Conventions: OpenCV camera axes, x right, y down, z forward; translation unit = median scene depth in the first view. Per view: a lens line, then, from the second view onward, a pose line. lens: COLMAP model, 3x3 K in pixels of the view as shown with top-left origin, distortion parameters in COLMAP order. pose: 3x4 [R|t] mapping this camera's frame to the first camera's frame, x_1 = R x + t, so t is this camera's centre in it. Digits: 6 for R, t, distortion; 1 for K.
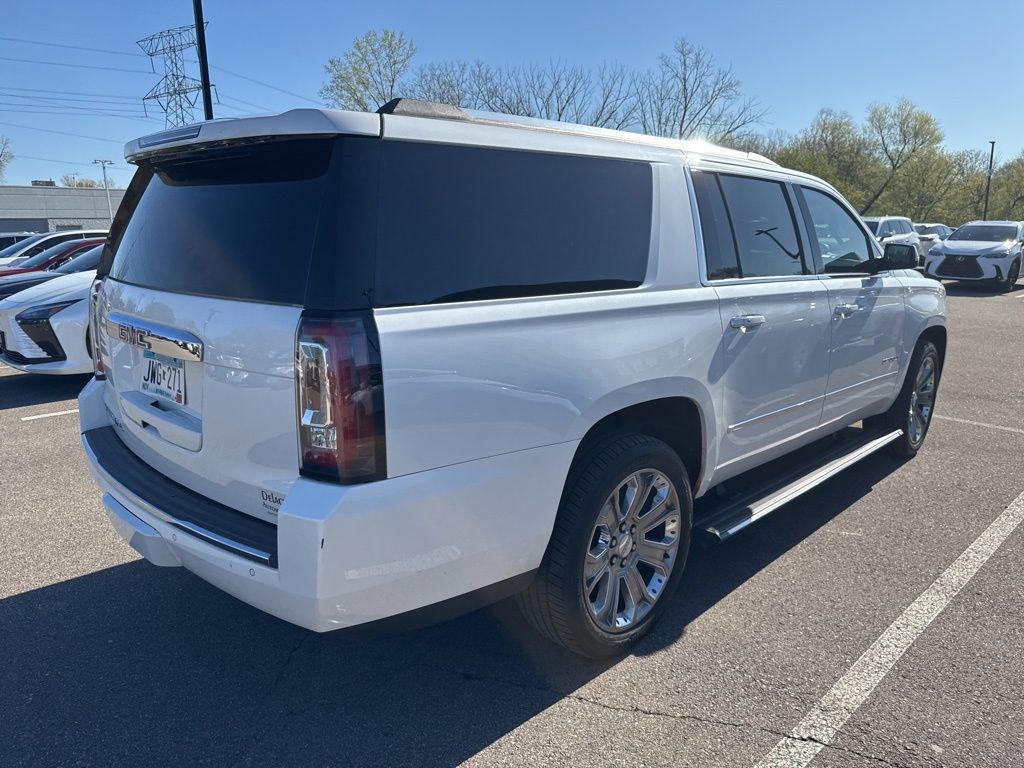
lens RADIAL K [[718.2, 0, 517.7], [0, 718.2, 386.2], [0, 0, 1]] dist [0.007082, -0.005909]
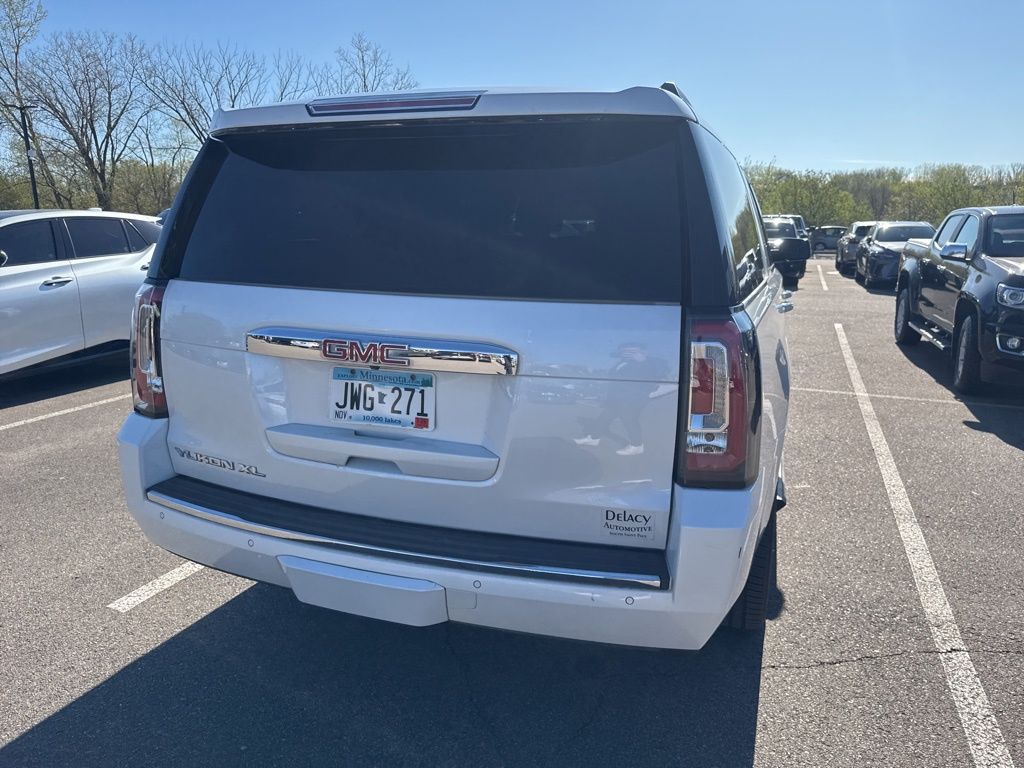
lens RADIAL K [[721.9, 0, 517.2], [0, 721.9, 390.0], [0, 0, 1]] dist [0.001723, -0.004527]
pose [[0.909579, -0.086864, 0.406350, -0.531020], [0.083903, 0.996157, 0.025135, -0.025050], [-0.406972, 0.011231, 0.913372, 0.143903]]
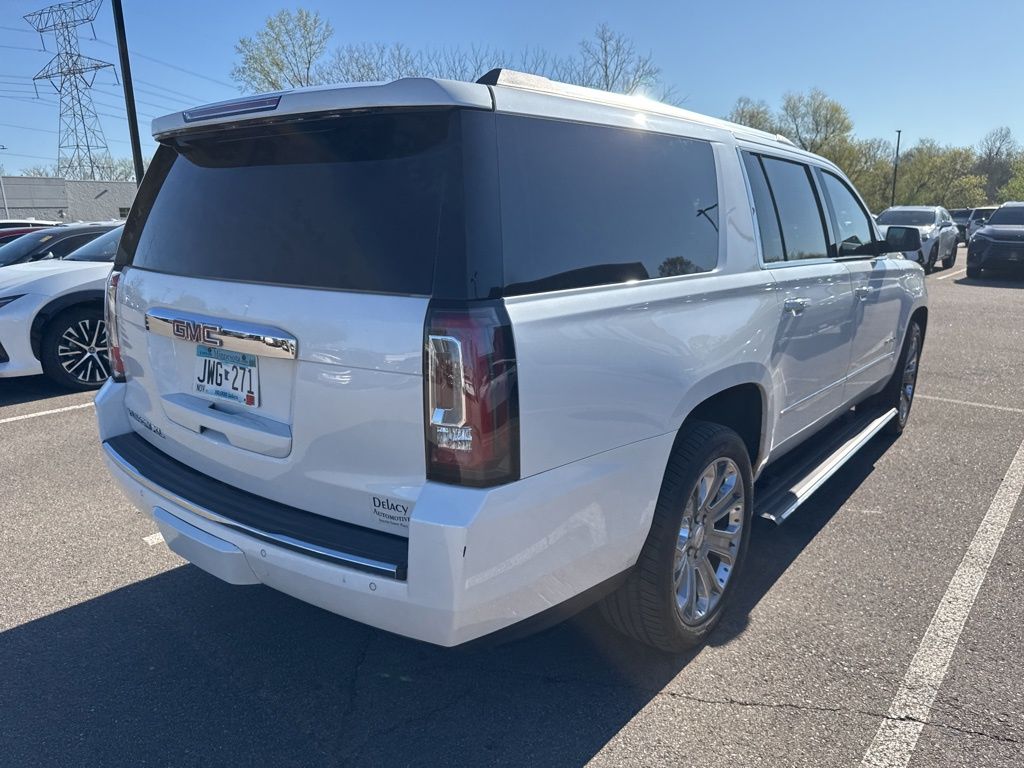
lens RADIAL K [[721.9, 0, 517.2], [0, 721.9, 390.0], [0, 0, 1]] dist [0.001723, -0.004527]
pose [[0.994462, -0.029493, 0.100870, -0.170366], [0.027425, 0.999386, 0.021826, -0.004989], [-0.101451, -0.018939, 0.994660, 0.043752]]
